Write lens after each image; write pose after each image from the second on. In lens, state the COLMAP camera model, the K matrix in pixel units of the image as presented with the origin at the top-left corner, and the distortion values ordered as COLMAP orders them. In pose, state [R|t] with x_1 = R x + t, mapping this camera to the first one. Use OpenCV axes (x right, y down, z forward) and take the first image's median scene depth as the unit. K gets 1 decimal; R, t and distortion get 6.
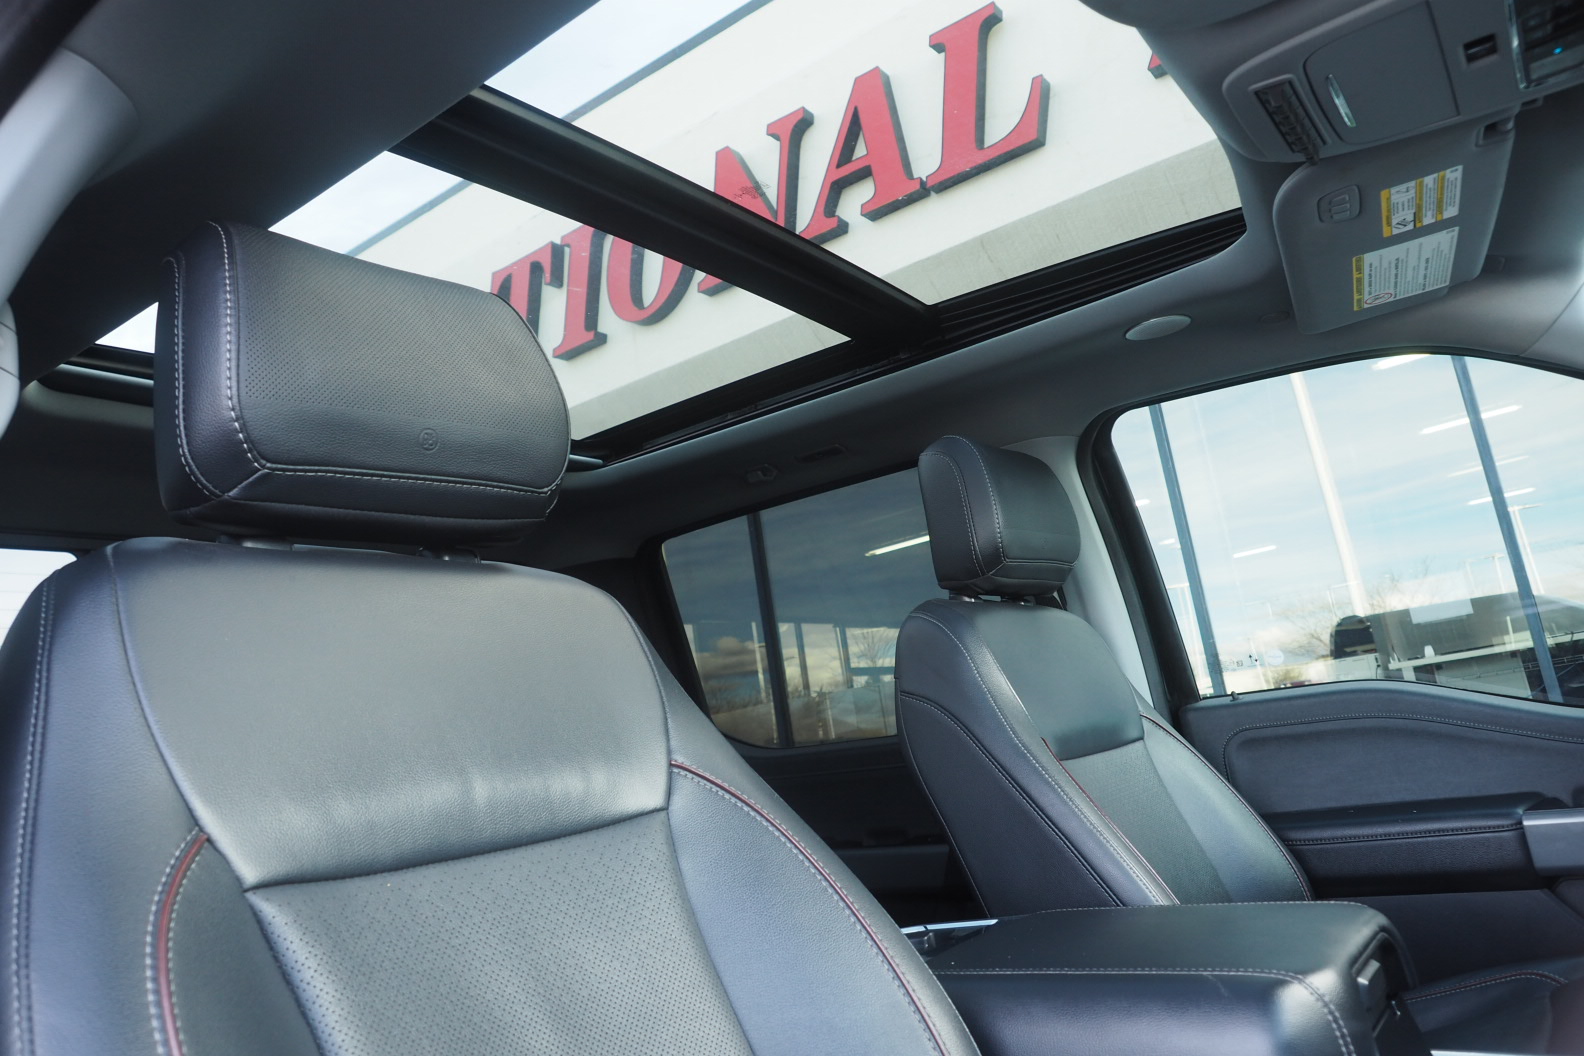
lens RADIAL K [[1126.5, 0, 803.6], [0, 1126.5, 526.5], [0, 0, 1]] dist [-0.019709, -0.003350]
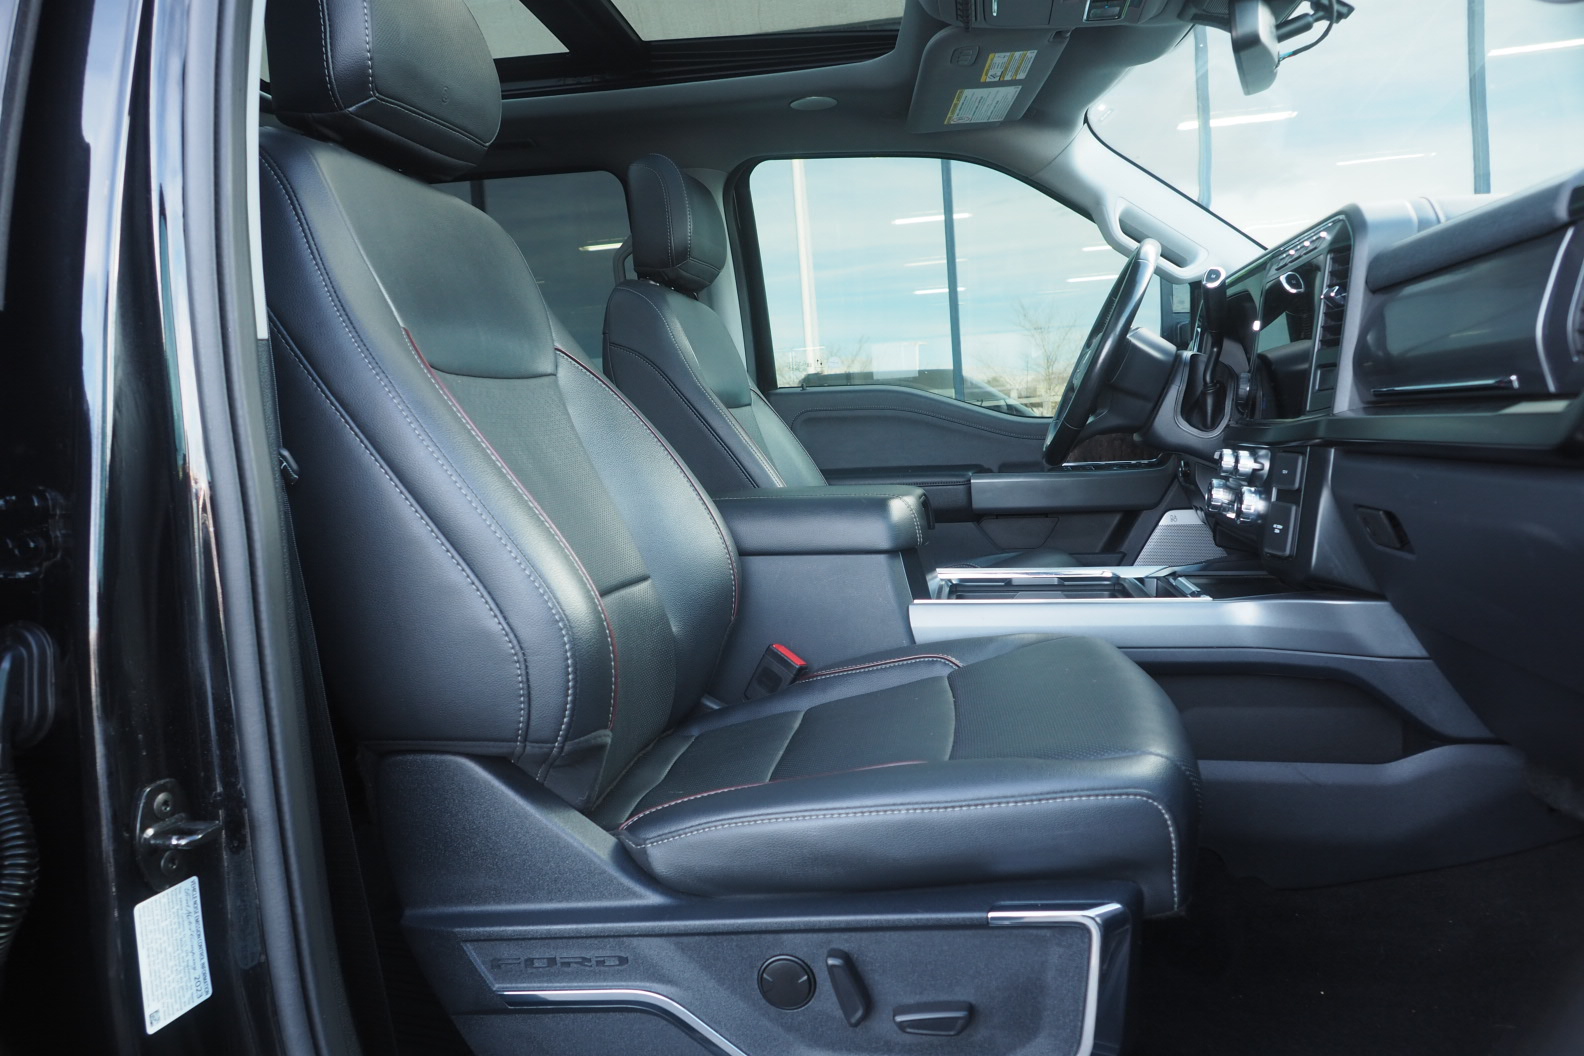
lens RADIAL K [[1126.5, 0, 803.6], [0, 1126.5, 526.5], [0, 0, 1]] dist [-0.019709, -0.003350]
pose [[0.890390, 0.057428, 0.451561, -0.301315], [-0.162310, 0.966858, 0.197082, 0.055681], [-0.425278, -0.248773, 0.870202, -0.324394]]
